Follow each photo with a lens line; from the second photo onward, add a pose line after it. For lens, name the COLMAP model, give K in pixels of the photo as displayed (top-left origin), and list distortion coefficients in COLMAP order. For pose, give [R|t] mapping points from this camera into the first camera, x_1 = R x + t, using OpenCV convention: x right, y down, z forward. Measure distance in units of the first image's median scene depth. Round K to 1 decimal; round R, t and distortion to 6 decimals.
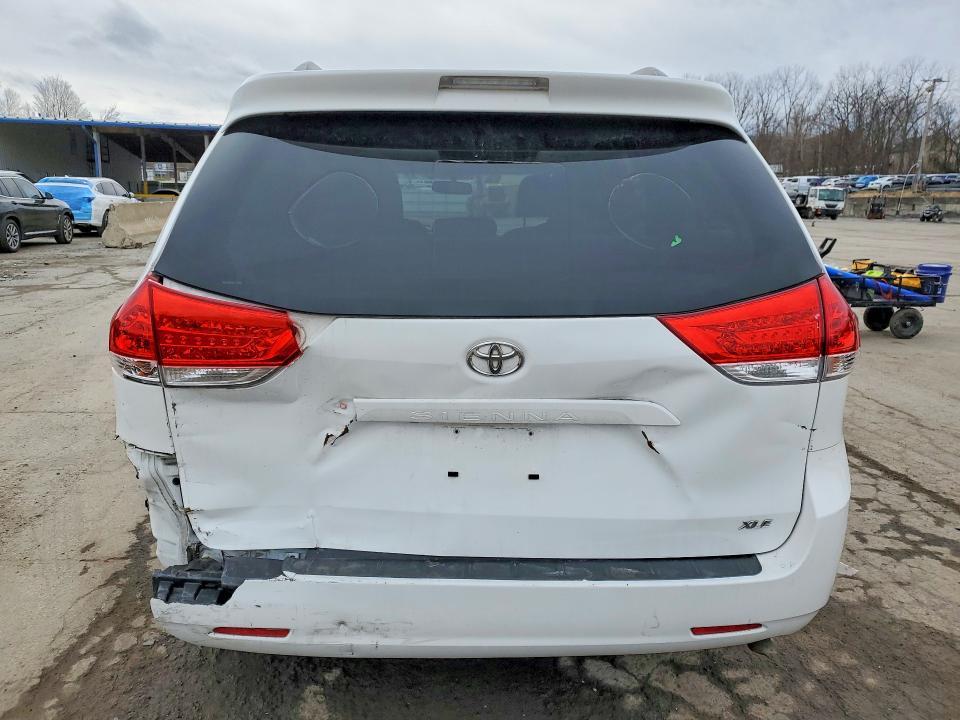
lens RADIAL K [[773.2, 0, 480.0], [0, 773.2, 360.0], [0, 0, 1]] dist [0.022008, 0.004877]
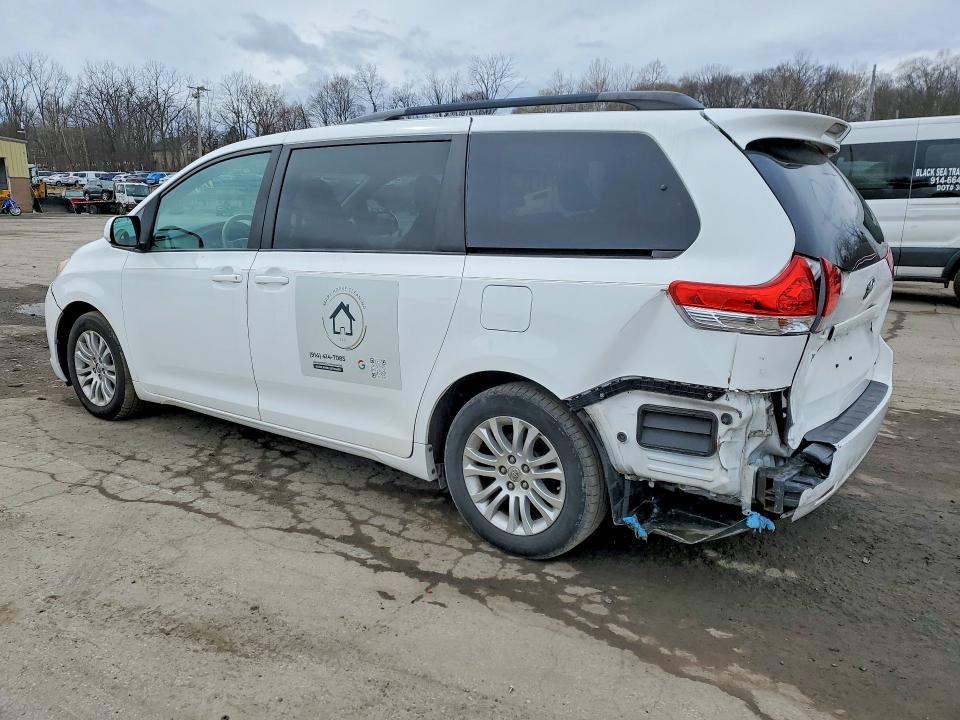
lens RADIAL K [[773.2, 0, 480.0], [0, 773.2, 360.0], [0, 0, 1]] dist [0.022008, 0.004877]
pose [[0.596611, -0.169868, 0.784347, -0.117705], [0.165117, 0.982414, 0.087168, -0.008881], [-0.785360, 0.077504, 0.614168, 0.038094]]
